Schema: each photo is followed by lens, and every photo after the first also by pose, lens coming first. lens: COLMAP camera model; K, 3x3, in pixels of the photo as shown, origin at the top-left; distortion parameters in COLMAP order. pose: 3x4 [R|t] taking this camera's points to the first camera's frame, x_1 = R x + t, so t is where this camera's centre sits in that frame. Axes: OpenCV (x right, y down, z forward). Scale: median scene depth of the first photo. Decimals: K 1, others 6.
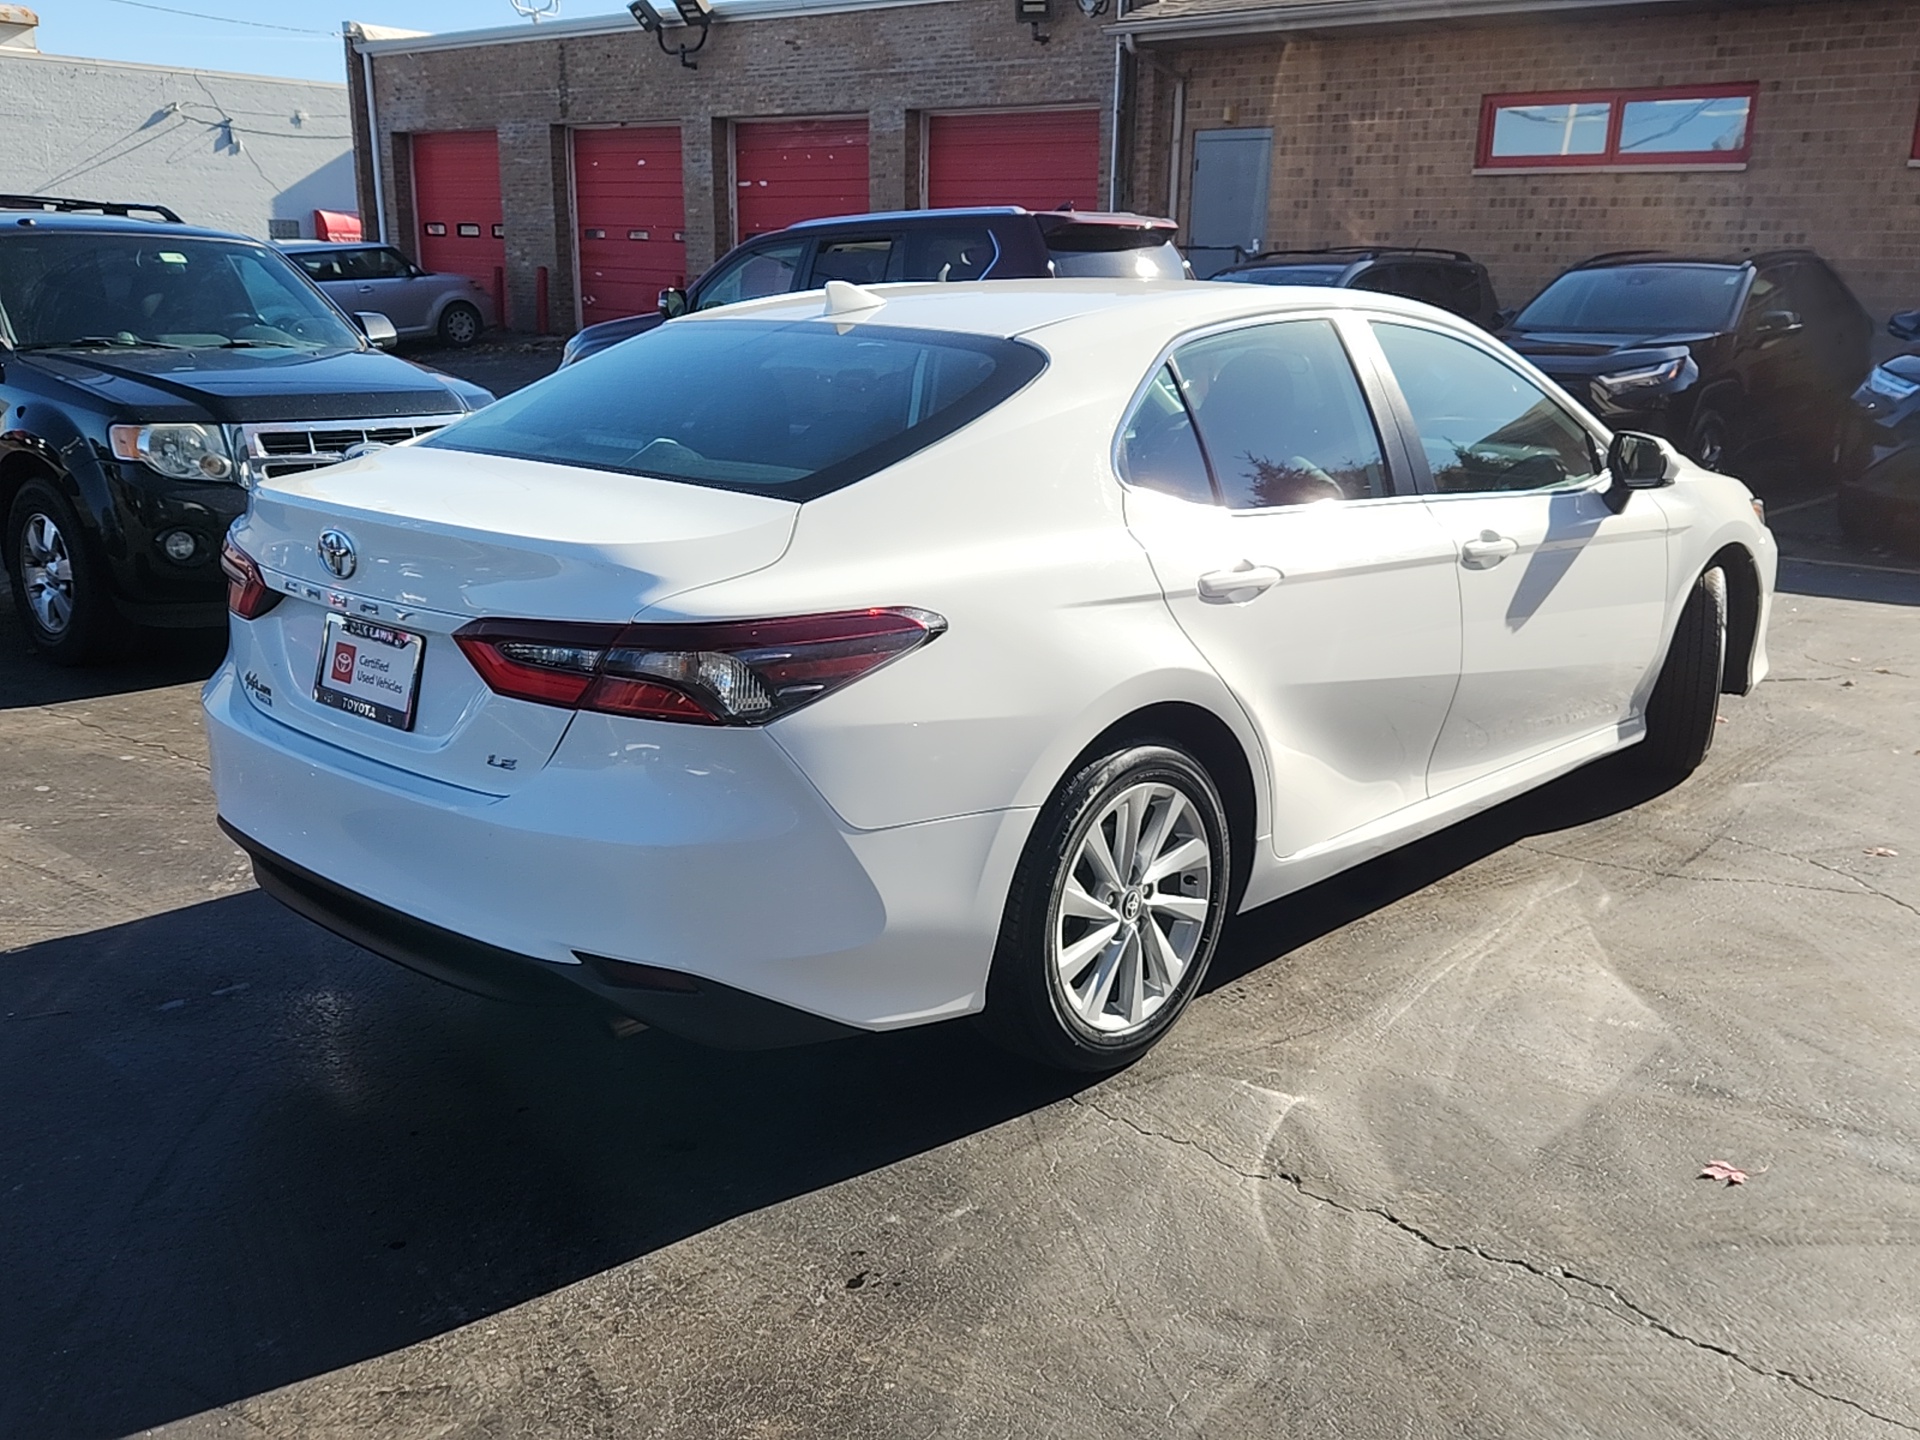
lens RADIAL K [[1693.1, 0, 947.5], [0, 1693.1, 744.7], [0, 0, 1]] dist [0.054937, -0.027000]
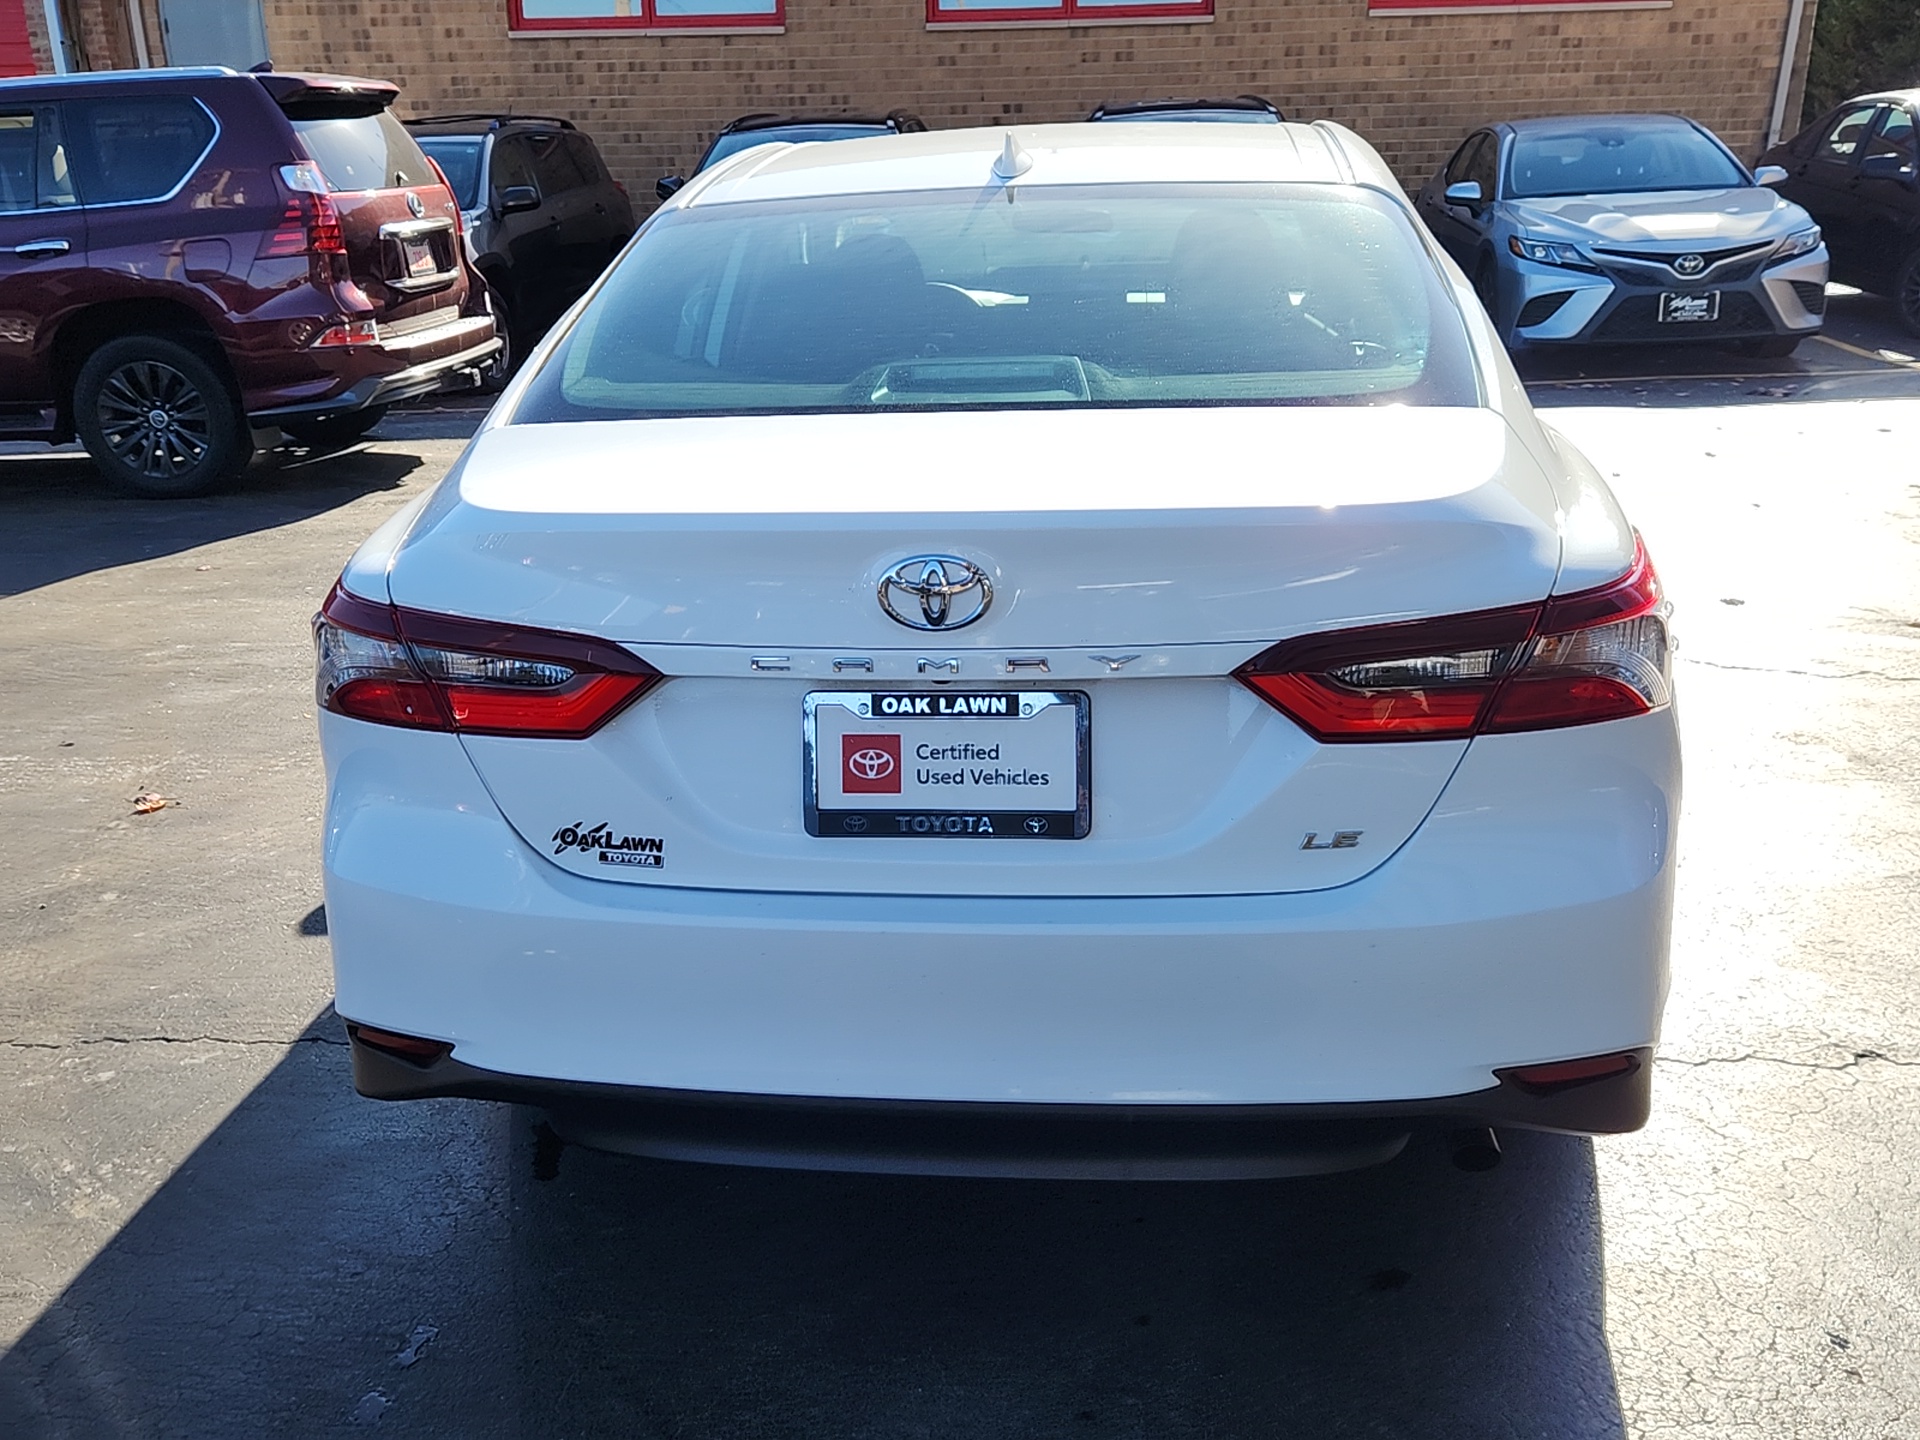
lens RADIAL K [[1693.1, 0, 947.5], [0, 1693.1, 744.7], [0, 0, 1]] dist [0.054937, -0.027000]
pose [[0.809986, -0.232529, 0.538380, -0.113389], [0.197442, 0.972567, 0.123009, -0.021491], [-0.552213, 0.006663, 0.833676, 0.079517]]
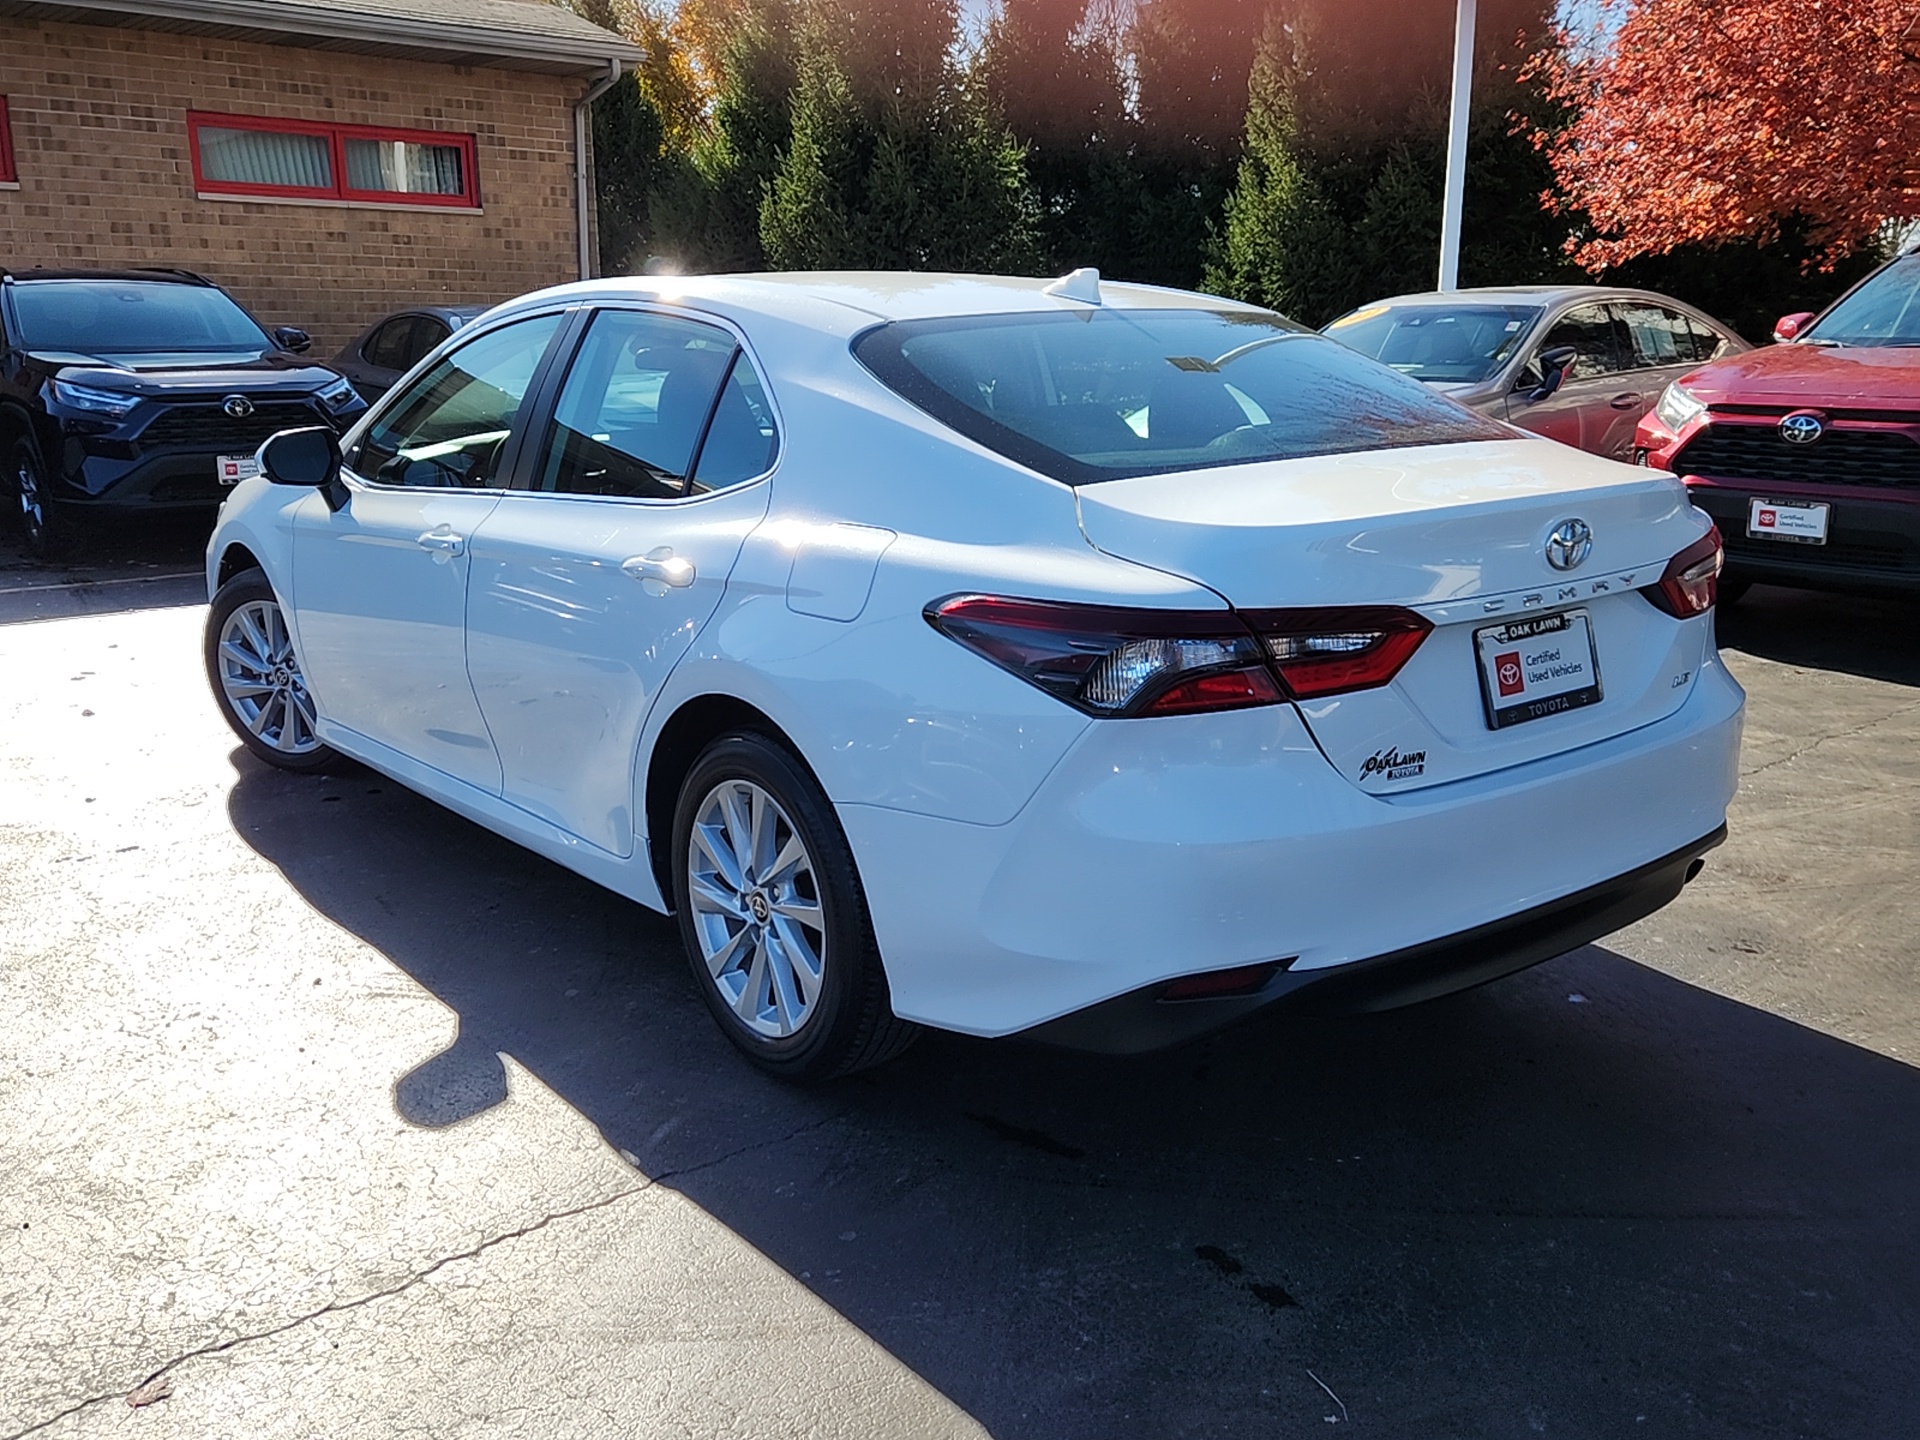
lens RADIAL K [[1741.9, 0, 962.9], [0, 1741.9, 787.2], [0, 0, 1]] dist [0.046385, -0.016298]
pose [[0.151943, -0.273522, 0.949789, -0.222103], [0.275062, 0.934687, 0.225170, -0.048130], [-0.949344, 0.227038, 0.217255, 0.185578]]
